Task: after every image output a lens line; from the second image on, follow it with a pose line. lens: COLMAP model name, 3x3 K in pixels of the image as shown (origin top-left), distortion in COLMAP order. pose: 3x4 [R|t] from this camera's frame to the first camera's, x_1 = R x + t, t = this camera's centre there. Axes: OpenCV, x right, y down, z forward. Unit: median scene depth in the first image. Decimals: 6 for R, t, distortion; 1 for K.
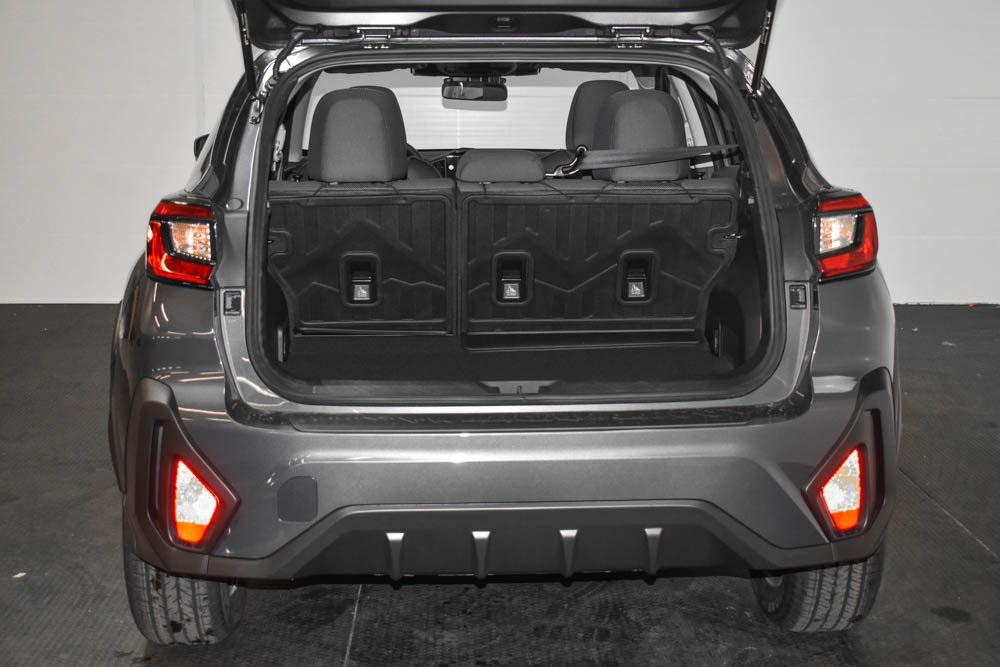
lens RADIAL K [[1447.2, 0, 506.5], [0, 1447.2, 327.9], [0, 0, 1]] dist [-0.009282, -0.008142]
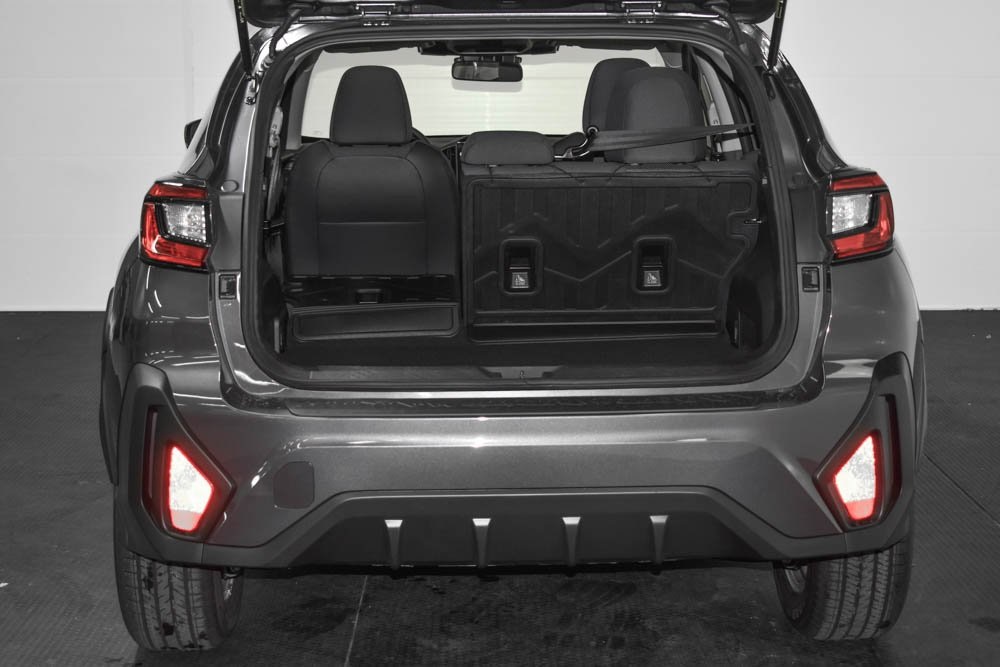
lens RADIAL K [[1706.4, 0, 500.0], [0, 1706.4, 333.5], [0, 0, 1]] dist [-0.010492, -0.079149]
pose [[0.999668, -0.001839, -0.025711, 0.020722], [0.001532, 0.999927, -0.011956, 0.024864], [0.025731, 0.011913, 0.999598, -0.126859]]
